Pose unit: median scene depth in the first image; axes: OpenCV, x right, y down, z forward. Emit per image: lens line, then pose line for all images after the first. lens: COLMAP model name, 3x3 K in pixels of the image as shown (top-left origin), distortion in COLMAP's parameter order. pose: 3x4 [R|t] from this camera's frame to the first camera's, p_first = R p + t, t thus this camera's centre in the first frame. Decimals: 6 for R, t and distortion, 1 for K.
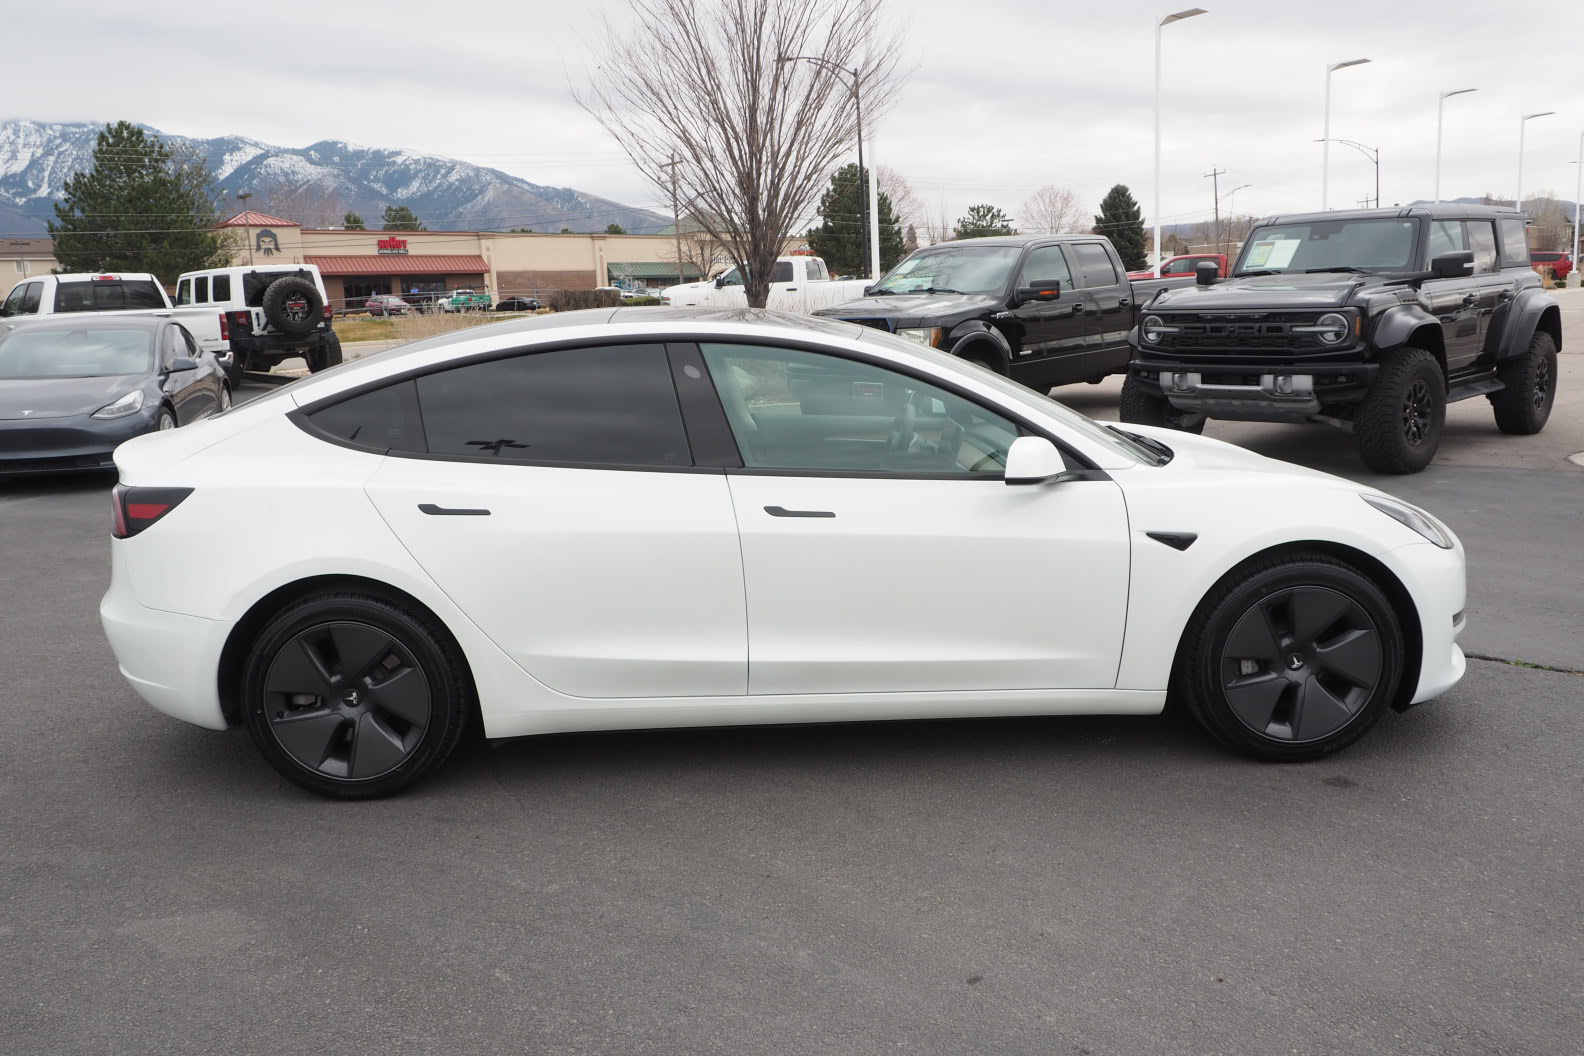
lens RADIAL K [[1242.4, 0, 787.7], [0, 1242.4, 543.8], [0, 0, 1]] dist [-0.016995, -0.008384]
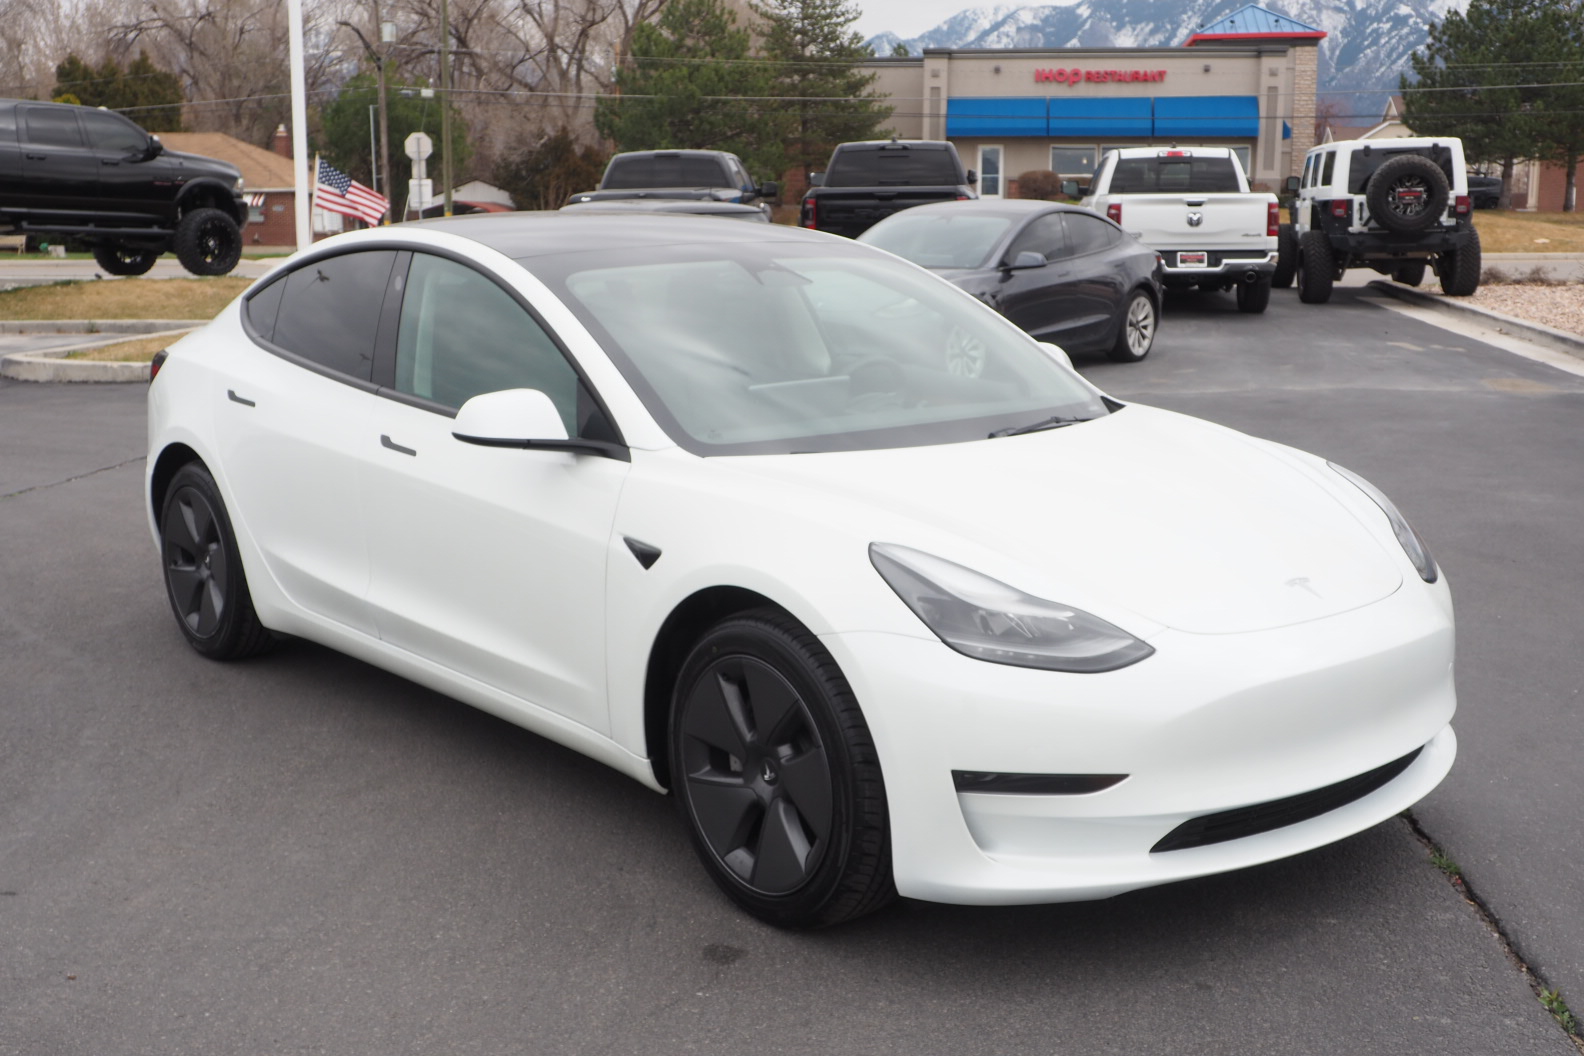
lens RADIAL K [[1775.4, 0, 795.8], [0, 1775.4, 528.4], [0, 0, 1]] dist [-0.015524, 0.000000]
pose [[0.625121, 0.168678, -0.762084, 0.206145], [-0.169083, 0.982450, 0.078758, -0.020313], [0.761994, 0.079622, 0.642670, 0.070482]]
